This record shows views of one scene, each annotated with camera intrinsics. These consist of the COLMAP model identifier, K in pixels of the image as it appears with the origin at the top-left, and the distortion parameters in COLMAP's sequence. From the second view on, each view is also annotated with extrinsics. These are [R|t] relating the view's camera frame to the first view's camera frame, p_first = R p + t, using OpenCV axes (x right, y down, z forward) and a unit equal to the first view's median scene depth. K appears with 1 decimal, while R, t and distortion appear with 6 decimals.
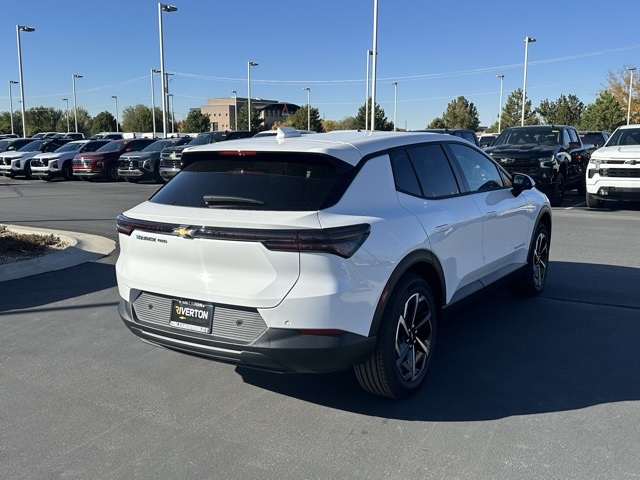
lens RADIAL K [[631.0, 0, 314.9], [0, 631.0, 239.2], [0, 0, 1]] dist [0.049719, 0.000000]
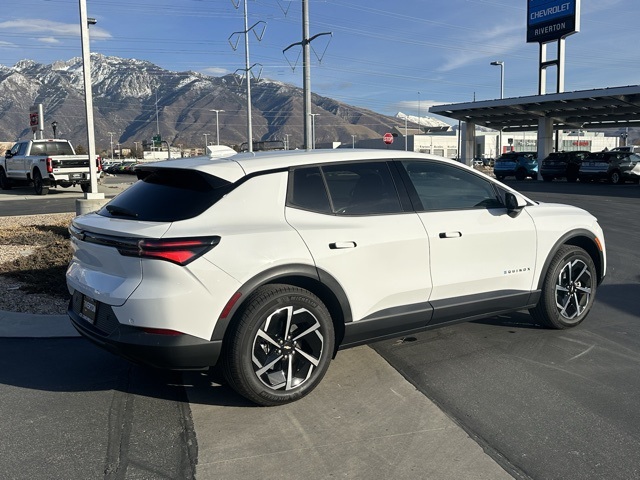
lens RADIAL K [[660.0, 0, 323.2], [0, 660.0, 238.4], [0, 0, 1]] dist [0.070763, 0.000000]
pose [[0.930660, 0.043820, -0.363253, 0.613870], [-0.052240, 0.998545, -0.013383, -0.013714], [0.362138, 0.031431, 0.931595, 0.009959]]
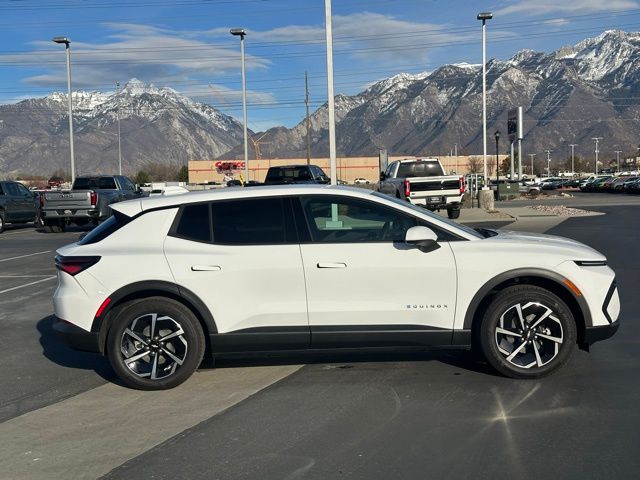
lens RADIAL K [[926.7, 0, 322.1], [0, 926.7, 237.6], [0, 0, 1]] dist [0.035222, 0.000000]
pose [[0.517864, 0.042621, -0.854401, 2.050967], [-0.096847, 0.995258, -0.009053, -0.091335], [0.849964, 0.087434, 0.519536, 0.282504]]
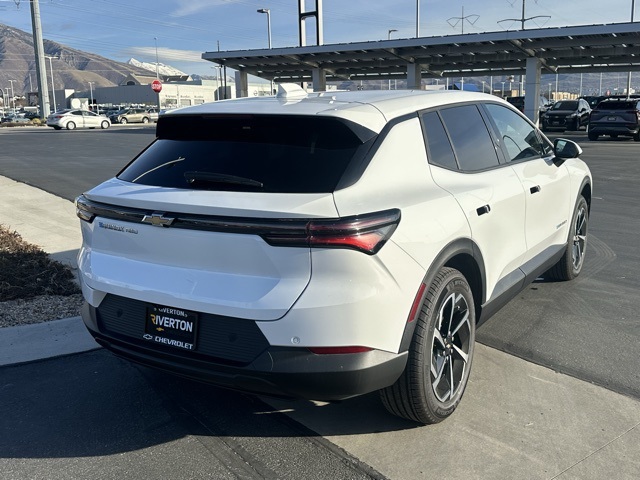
lens RADIAL K [[660.0, 0, 326.8], [0, 660.0, 240.8], [0, 0, 1]] dist [0.070763, 0.000000]
pose [[0.999755, -0.006324, 0.021197, -0.019050], [0.005204, 0.998609, 0.052460, -0.025930], [-0.021499, -0.052337, 0.998398, 0.175498]]
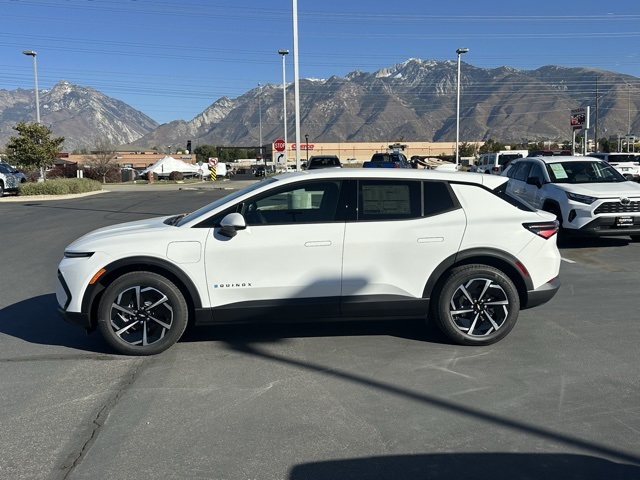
lens RADIAL K [[642.1, 0, 317.6], [0, 642.1, 244.9], [0, 0, 1]] dist [0.072337, 0.000000]
pose [[0.650725, 0.096451, -0.753163, 1.557038], [-0.097082, 0.994327, 0.043457, -0.113831], [0.753082, 0.044840, 0.656397, 0.342443]]
